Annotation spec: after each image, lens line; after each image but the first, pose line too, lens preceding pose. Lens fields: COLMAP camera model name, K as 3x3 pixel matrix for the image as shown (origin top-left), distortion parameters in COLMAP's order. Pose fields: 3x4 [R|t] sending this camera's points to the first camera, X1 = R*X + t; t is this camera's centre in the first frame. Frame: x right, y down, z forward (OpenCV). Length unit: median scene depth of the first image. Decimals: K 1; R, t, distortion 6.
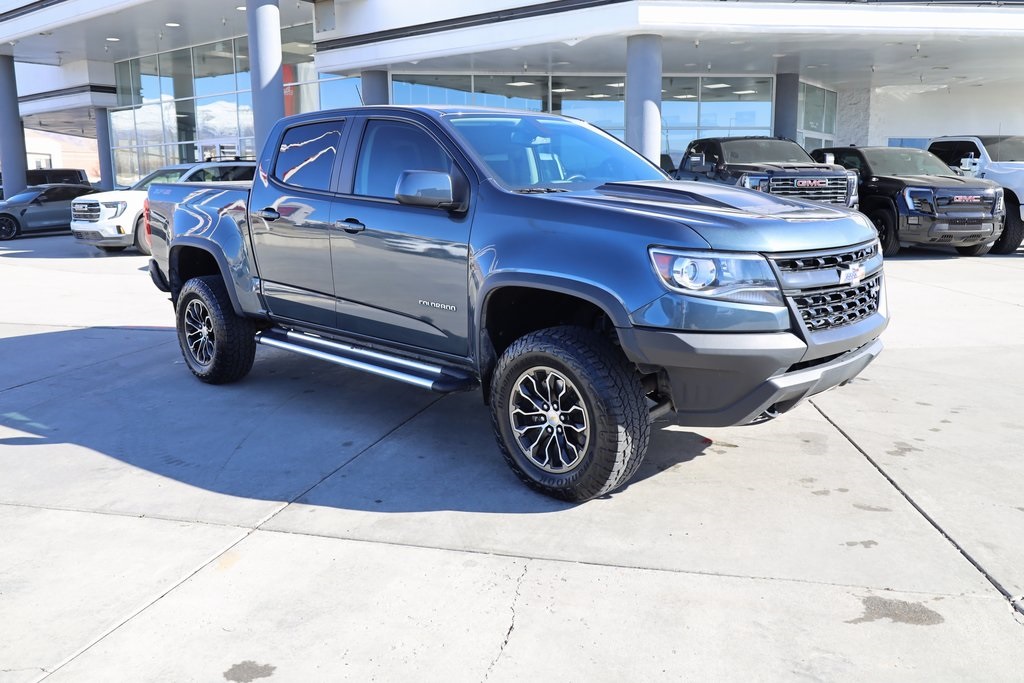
lens RADIAL K [[855.2, 0, 512.0], [0, 855.2, 341.5], [0, 0, 1]] dist [-0.014826, 0.000738]
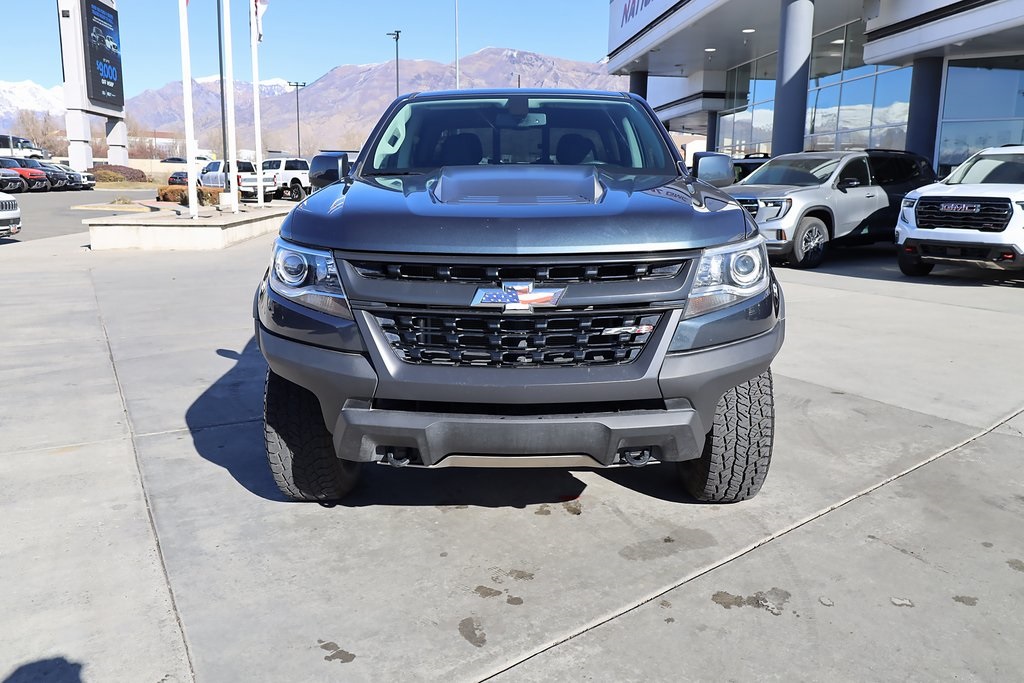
lens RADIAL K [[814.0, 0, 512.0], [0, 814.0, 341.5], [0, 0, 1]] dist [-0.028540, -0.004145]
pose [[0.678300, 0.155666, -0.718106, 0.207261], [-0.151748, 0.985910, 0.070382, -0.019352], [0.718944, 0.061231, 0.692365, 0.134700]]
